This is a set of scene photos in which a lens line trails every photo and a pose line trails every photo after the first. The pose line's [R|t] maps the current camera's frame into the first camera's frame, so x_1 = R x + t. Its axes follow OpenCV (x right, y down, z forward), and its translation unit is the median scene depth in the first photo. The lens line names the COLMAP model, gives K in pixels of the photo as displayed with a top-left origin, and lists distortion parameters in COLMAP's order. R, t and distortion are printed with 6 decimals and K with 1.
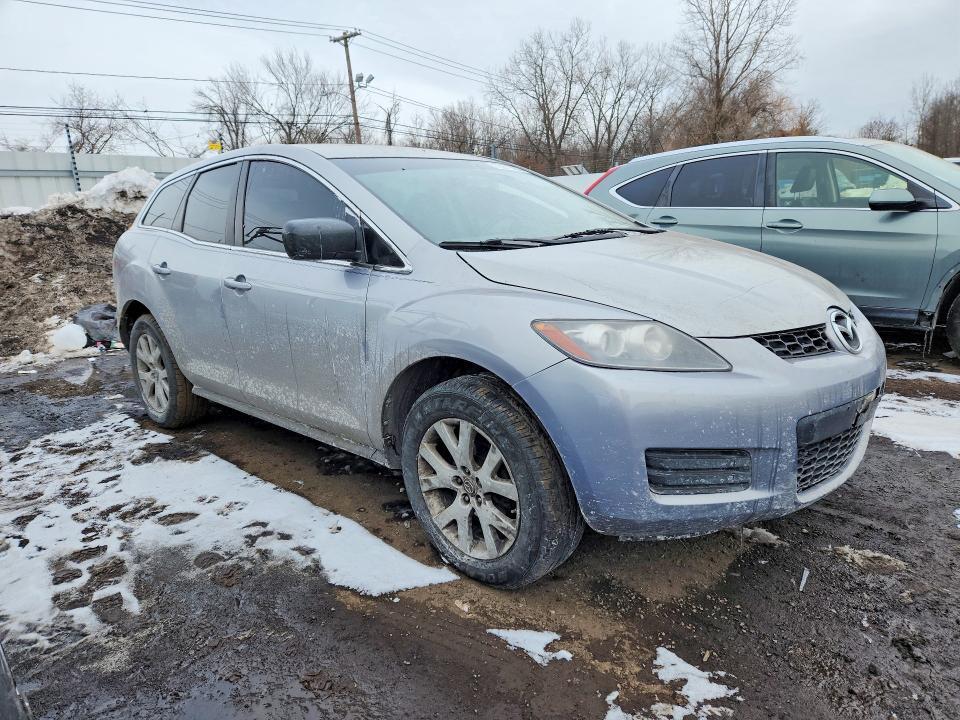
lens RADIAL K [[639.8, 0, 480.0], [0, 639.8, 360.0], [0, 0, 1]] dist [0.061891, -0.056174]
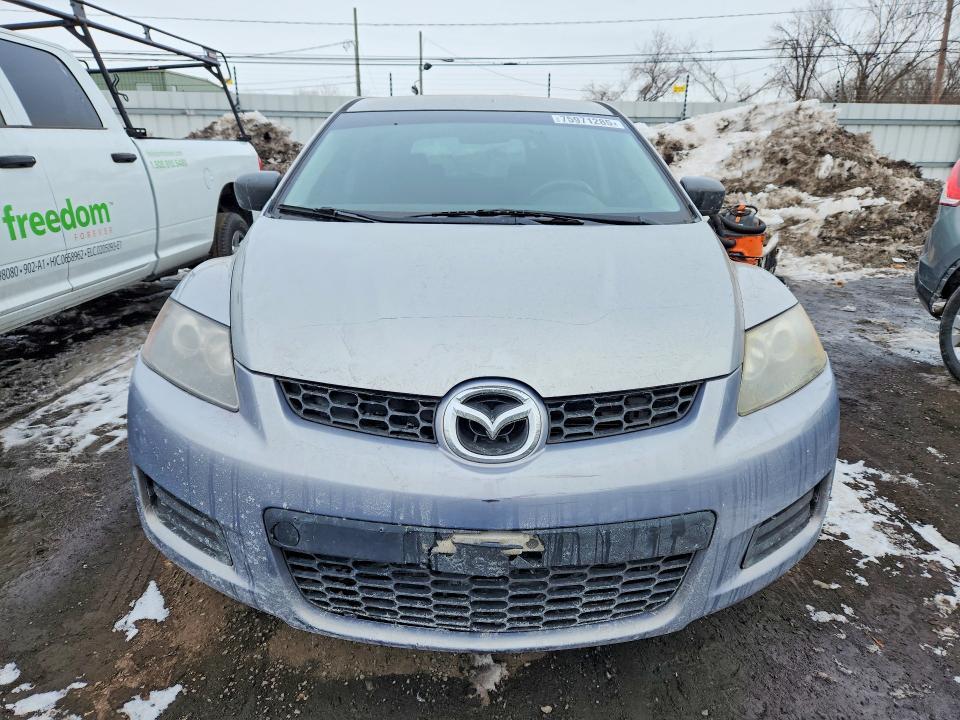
lens RADIAL K [[639.8, 0, 480.0], [0, 639.8, 360.0], [0, 0, 1]] dist [0.061891, -0.056174]
pose [[0.696614, 0.257181, -0.669767, 0.721713], [-0.200948, 0.966118, 0.161974, -0.149133], [0.688730, 0.021755, 0.724691, 0.430906]]
